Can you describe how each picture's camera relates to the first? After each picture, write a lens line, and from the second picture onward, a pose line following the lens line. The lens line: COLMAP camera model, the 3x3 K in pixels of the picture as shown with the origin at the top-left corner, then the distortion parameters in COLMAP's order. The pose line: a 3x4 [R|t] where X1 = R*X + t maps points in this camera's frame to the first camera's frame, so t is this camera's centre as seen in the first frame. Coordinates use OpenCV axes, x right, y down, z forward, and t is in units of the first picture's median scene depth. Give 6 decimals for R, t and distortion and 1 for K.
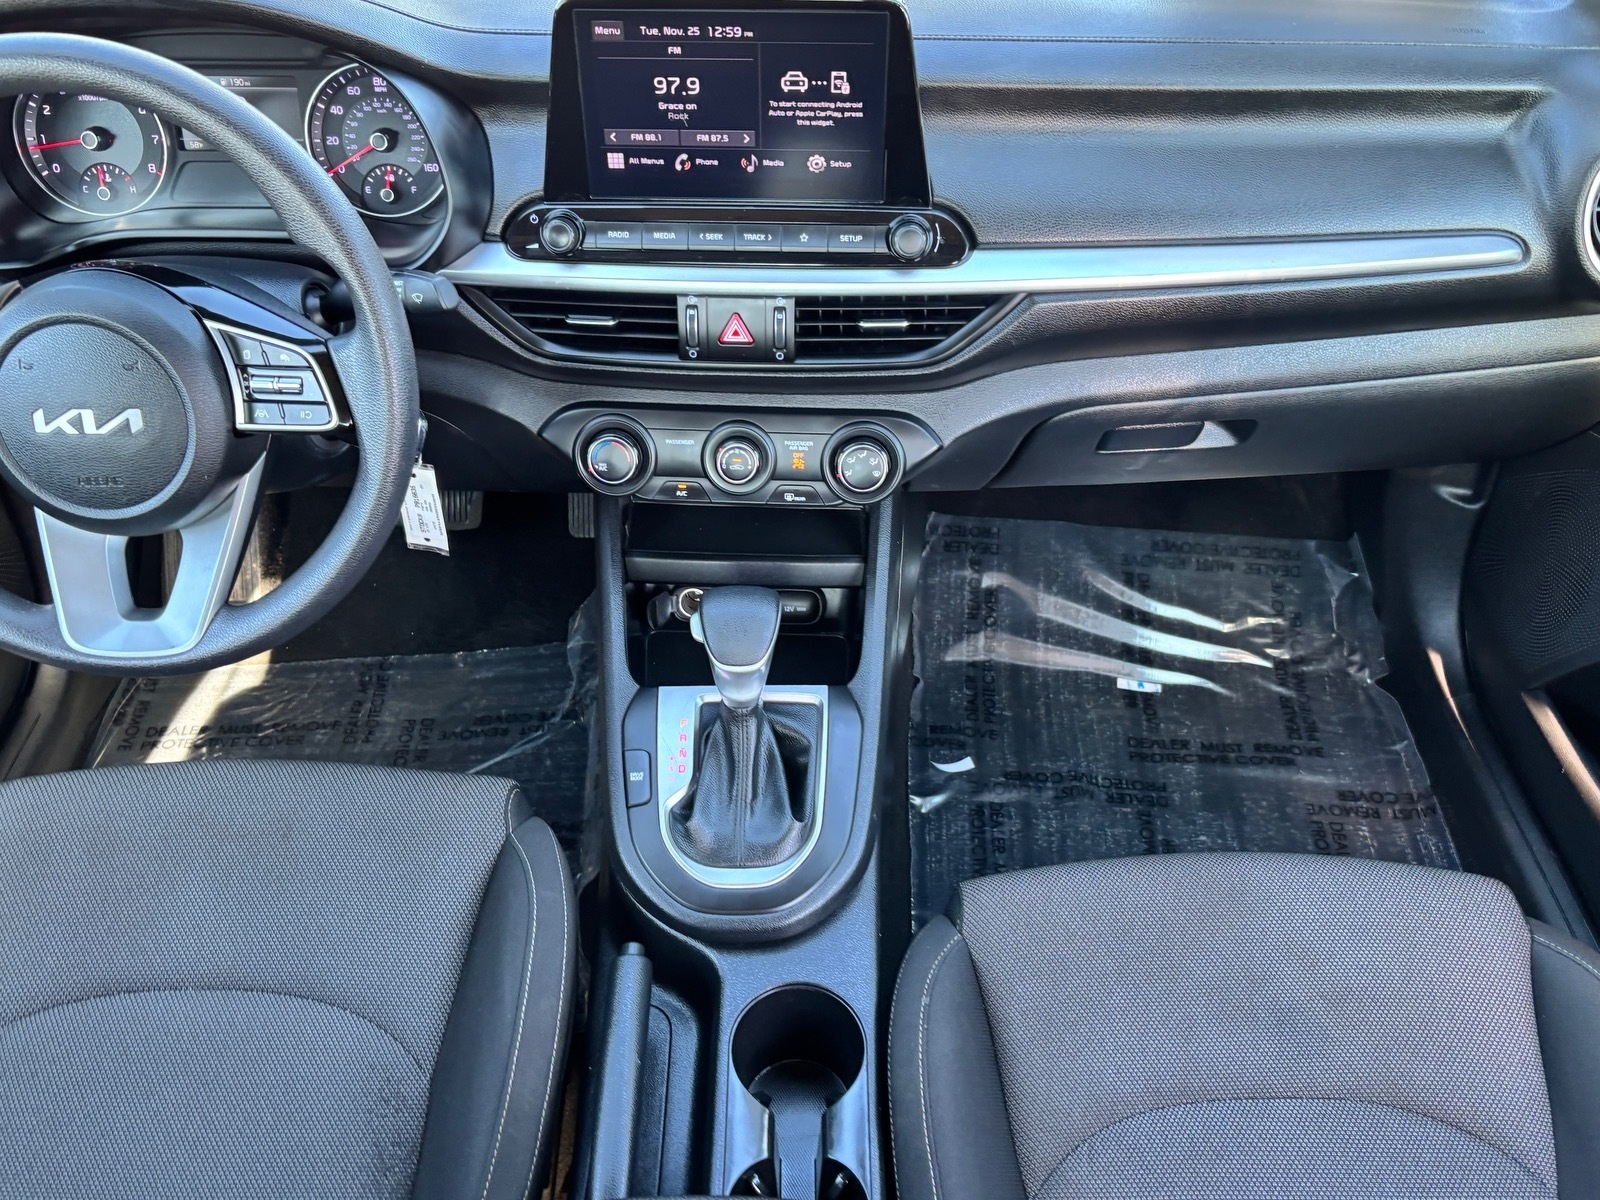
lens RADIAL K [[1370.3, 0, 789.9], [0, 1370.3, 614.1], [0, 0, 1]] dist [0.048624, -0.064745]
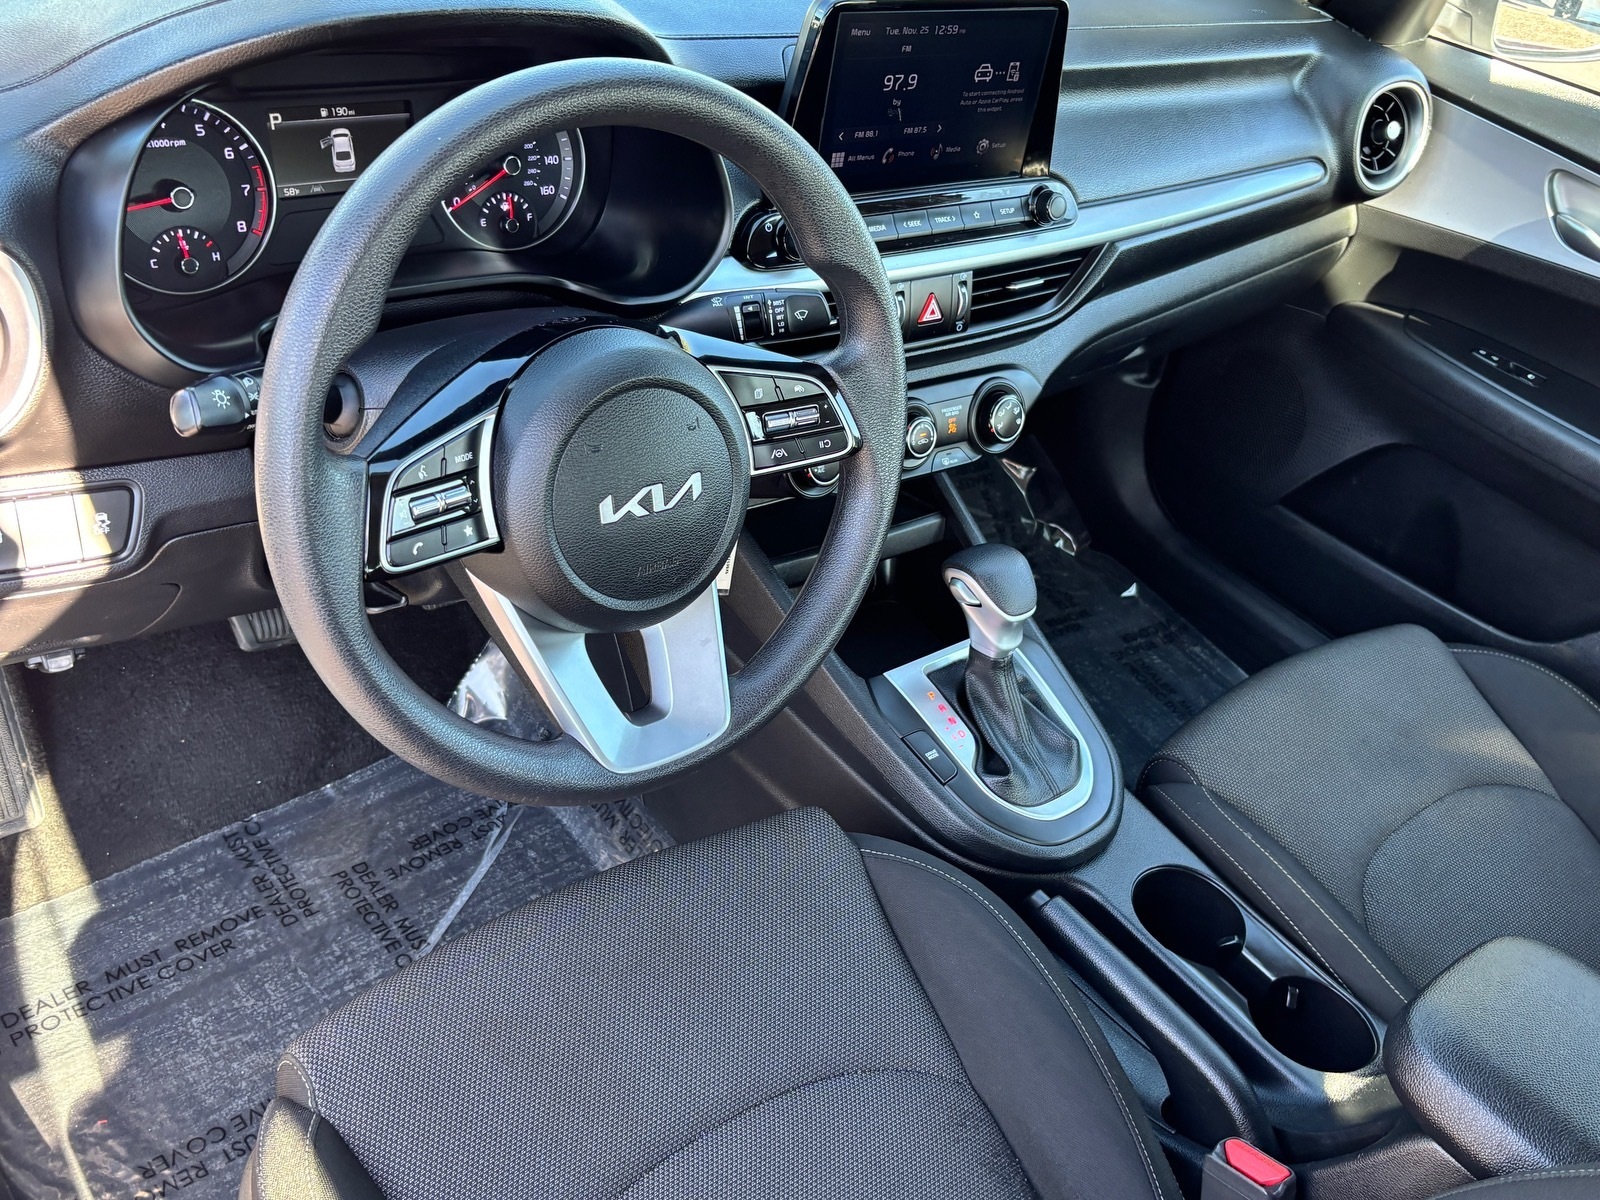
lens RADIAL K [[1478.5, 0, 800.0], [0, 1478.5, 600.0], [0, 0, 1]] dist [0.001090, 0.008348]
pose [[0.761794, -0.259196, 0.593706, -0.795235], [0.274100, 0.959356, 0.067126, -0.091282], [-0.586974, 0.111599, 0.801877, 0.168328]]
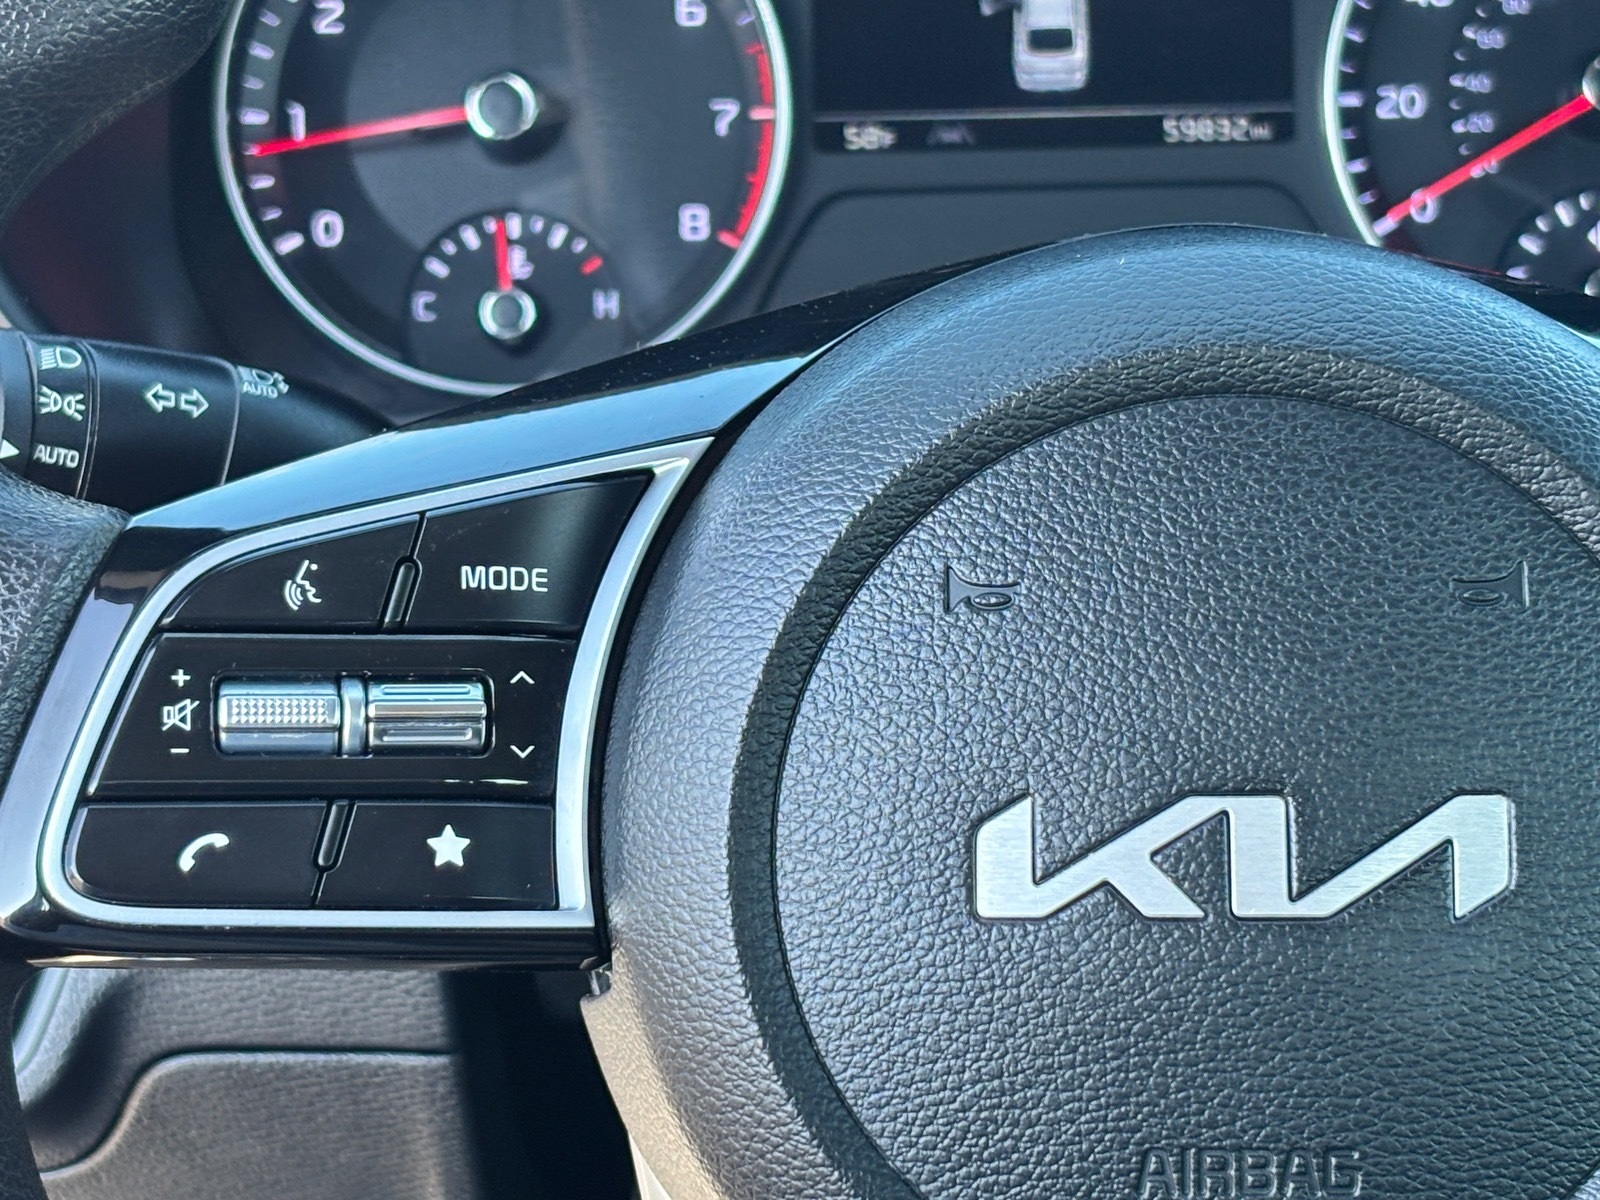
lens RADIAL K [[3924.1, 0, 694.7], [0, 3924.1, 625.2], [0, 0, 1]] dist [0.190933, -1.559136]
pose [[0.999401, -0.015174, -0.031106, -0.451625], [0.001142, 0.912726, -0.408571, 0.050103], [0.034591, 0.408291, 0.912196, 0.365958]]
